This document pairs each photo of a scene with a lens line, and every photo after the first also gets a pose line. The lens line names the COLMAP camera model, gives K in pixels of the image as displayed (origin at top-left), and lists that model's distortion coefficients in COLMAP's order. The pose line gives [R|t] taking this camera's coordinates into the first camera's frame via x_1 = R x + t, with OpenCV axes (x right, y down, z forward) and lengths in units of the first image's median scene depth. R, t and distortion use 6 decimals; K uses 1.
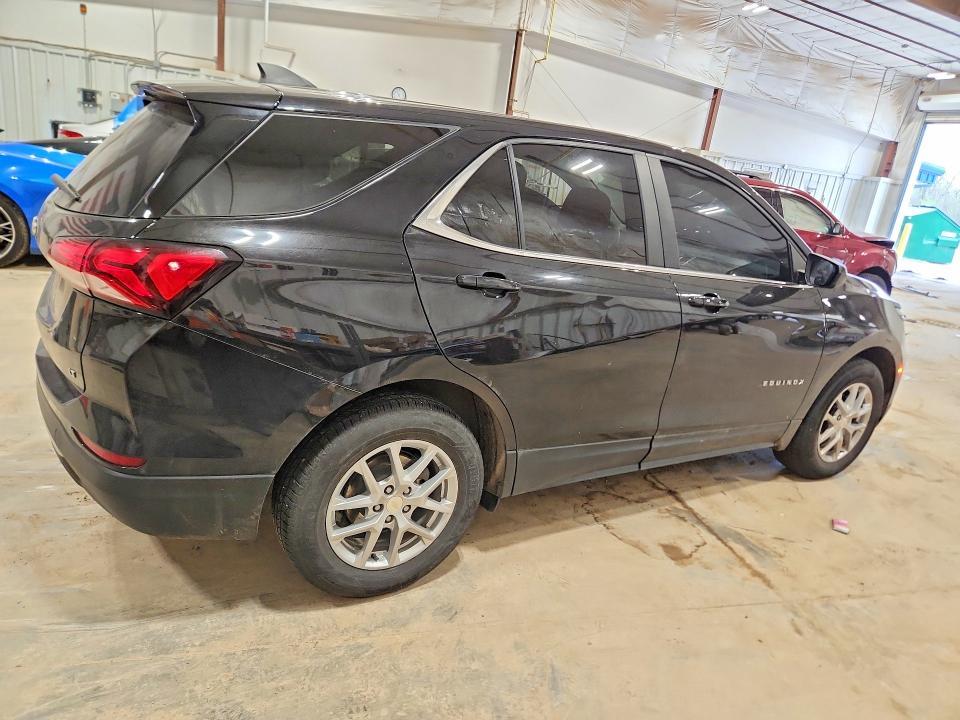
lens RADIAL K [[643.0, 0, 485.3], [0, 643.0, 357.8], [0, 0, 1]] dist [0.074970, -0.061411]
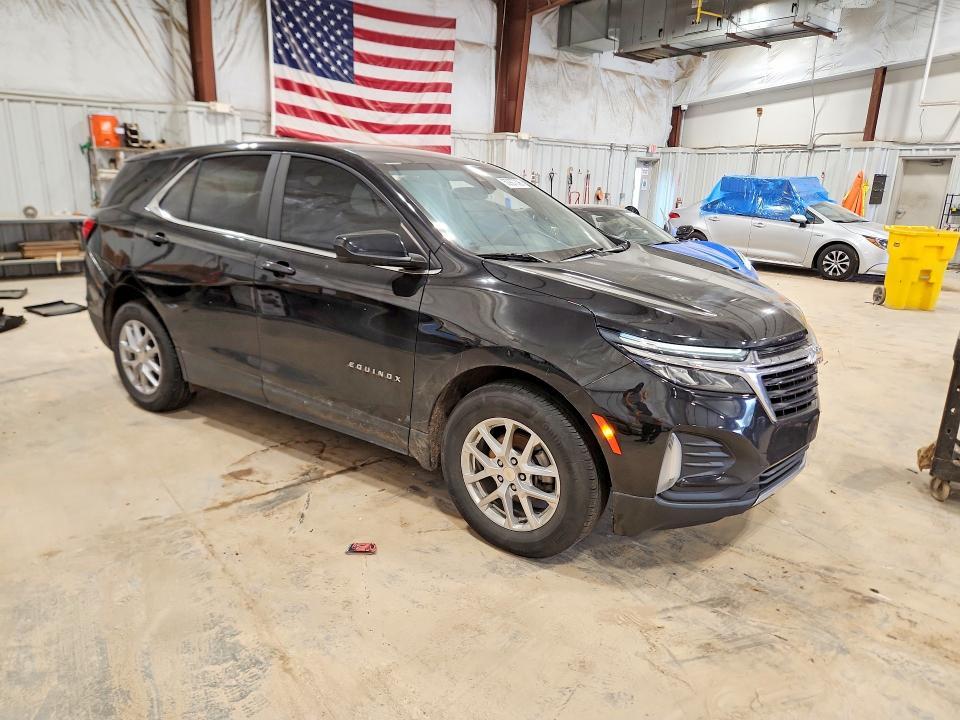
lens RADIAL K [[643.0, 0, 485.3], [0, 643.0, 357.8], [0, 0, 1]] dist [0.074970, -0.061411]
pose [[0.385067, 0.125607, -0.914301, 1.315663], [-0.251977, 0.967363, 0.026774, -0.044310], [0.887824, 0.220073, 0.404149, 0.744934]]
